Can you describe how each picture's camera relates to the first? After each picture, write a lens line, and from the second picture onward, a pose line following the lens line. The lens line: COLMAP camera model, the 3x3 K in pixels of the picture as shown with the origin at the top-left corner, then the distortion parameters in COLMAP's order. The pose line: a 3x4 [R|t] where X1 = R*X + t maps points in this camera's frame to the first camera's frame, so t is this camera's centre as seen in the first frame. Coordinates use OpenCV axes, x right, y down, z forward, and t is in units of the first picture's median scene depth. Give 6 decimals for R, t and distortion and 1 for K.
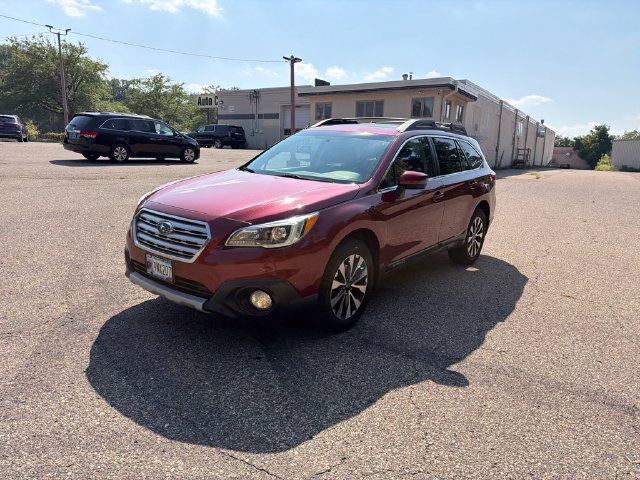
lens RADIAL K [[448.2, 0, 318.7], [0, 448.2, 239.1], [0, 0, 1]] dist [0.041494, -0.056626]
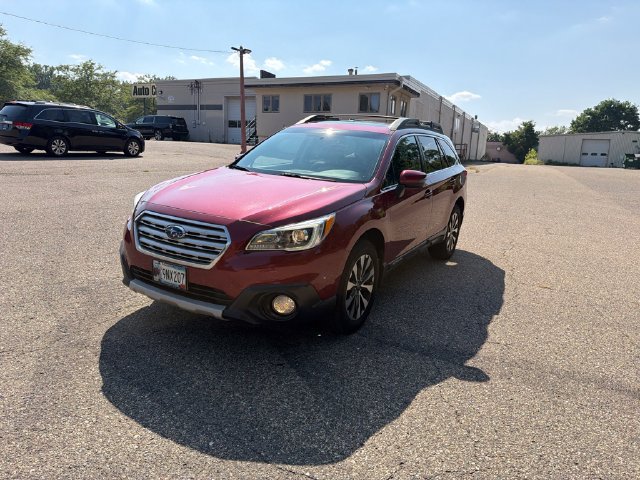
lens RADIAL K [[449.8, 0, 318.3], [0, 449.8, 237.4], [0, 0, 1]] dist [0.040175, -0.057609]
pose [[0.991397, -0.019956, 0.129356, -0.105688], [0.018525, 0.999753, 0.012256, -0.012846], [-0.129568, -0.009754, 0.991523, 0.014837]]
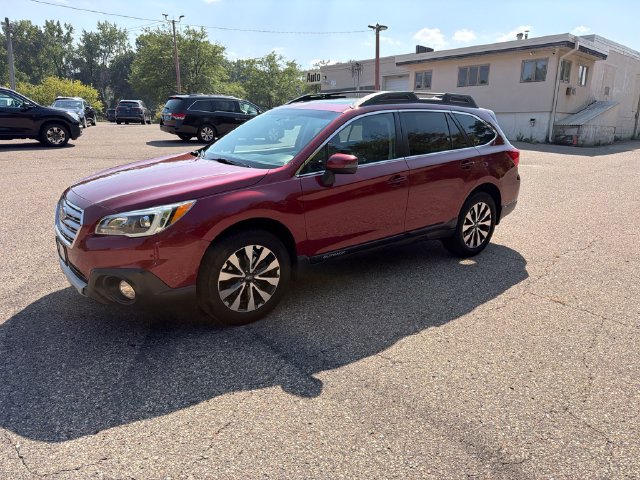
lens RADIAL K [[447.2, 0, 319.3], [0, 447.2, 248.2], [0, 0, 1]] dist [0.034164, -0.045233]
pose [[0.965459, 0.040576, -0.257376, 0.318373], [-0.021263, 0.996774, 0.077386, -0.024163], [0.259686, -0.069240, 0.963208, 0.090960]]
